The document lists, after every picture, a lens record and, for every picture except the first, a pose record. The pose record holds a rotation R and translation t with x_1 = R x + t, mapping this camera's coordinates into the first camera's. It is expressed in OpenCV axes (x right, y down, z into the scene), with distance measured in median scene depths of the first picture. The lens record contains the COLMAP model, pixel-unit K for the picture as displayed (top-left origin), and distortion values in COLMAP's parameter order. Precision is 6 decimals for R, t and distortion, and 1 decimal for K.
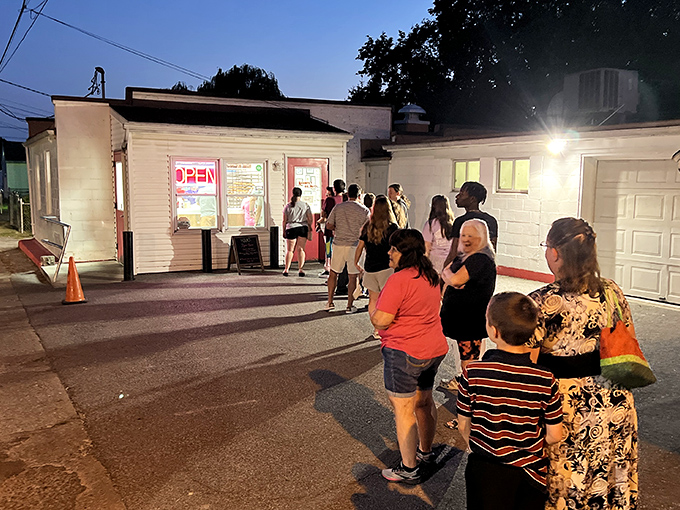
lens RADIAL K [[661.8, 0, 340.0], [0, 661.8, 254.7], [0, 0, 1]] dist [0.083273, 0.000000]
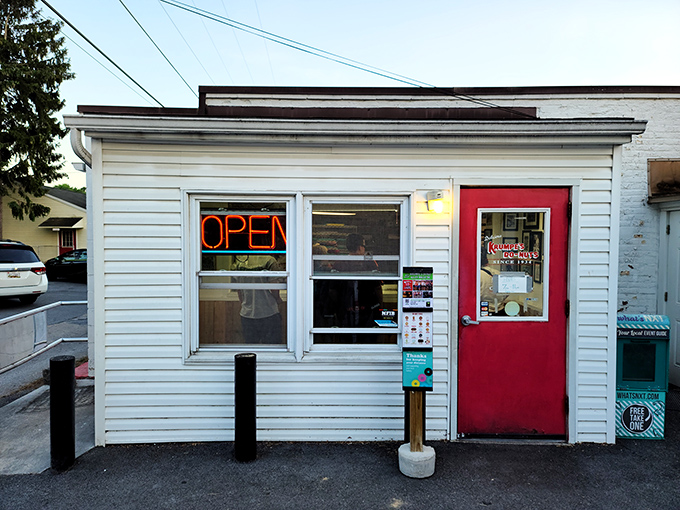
lens RADIAL K [[496.7, 0, 340.3], [0, 496.7, 254.9], [0, 0, 1]] dist [0.005199, 0.000989]
pose [[0.874659, 0.020854, -0.484289, 0.014054], [-0.057028, 0.996563, -0.060084, -0.084862], [0.481372, 0.080171, 0.872842, 0.721645]]
